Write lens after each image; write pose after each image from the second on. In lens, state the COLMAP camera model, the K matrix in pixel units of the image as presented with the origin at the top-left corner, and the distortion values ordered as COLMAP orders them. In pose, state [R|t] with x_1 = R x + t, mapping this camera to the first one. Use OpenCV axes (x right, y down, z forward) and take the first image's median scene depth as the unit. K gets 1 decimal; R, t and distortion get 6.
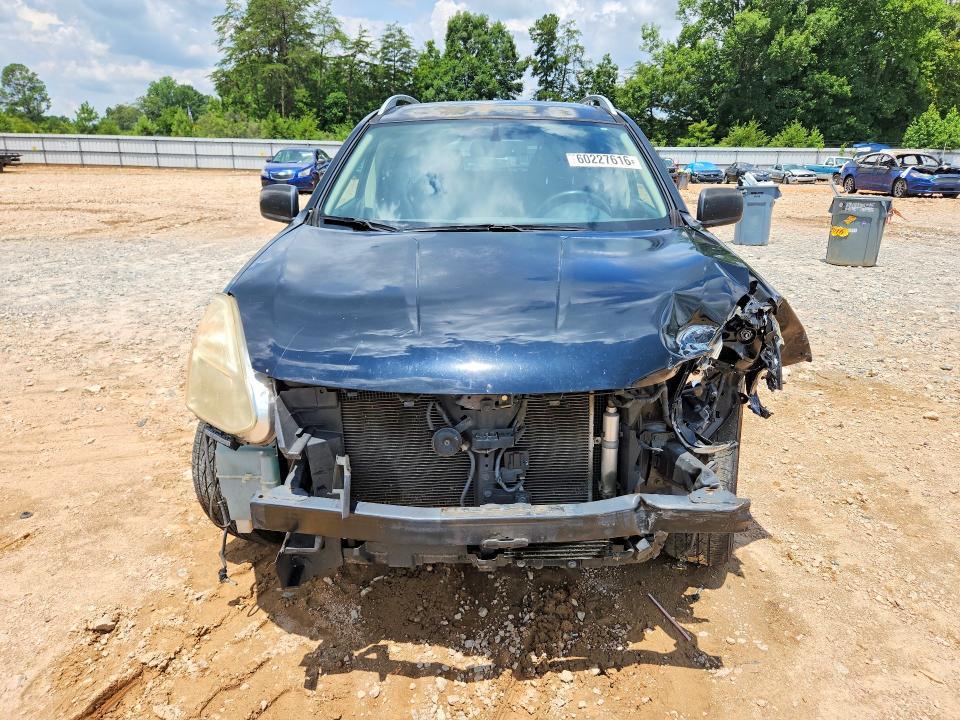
lens RADIAL K [[727.6, 0, 478.4], [0, 727.6, 358.1], [0, 0, 1]] dist [0.000891, -0.020179]
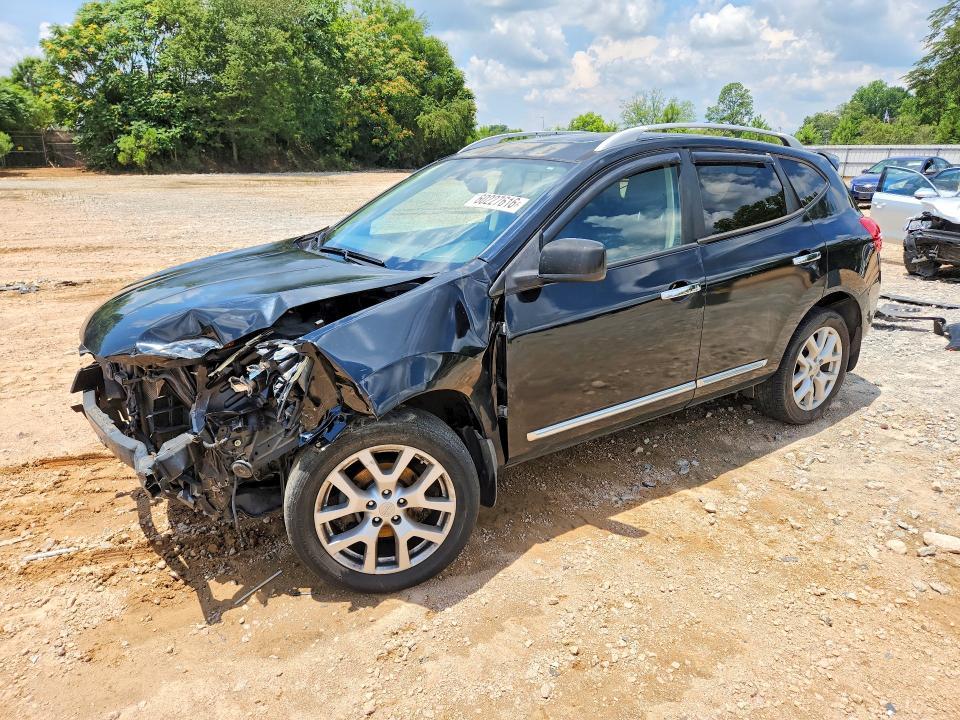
lens RADIAL K [[727.6, 0, 480.5], [0, 727.6, 365.3], [0, 0, 1]] dist [0.000891, -0.020179]
pose [[0.529121, 0.217267, -0.820260, 0.178011], [-0.209540, 0.970183, 0.121812, -0.029749], [0.822268, 0.107424, 0.558871, 0.076261]]
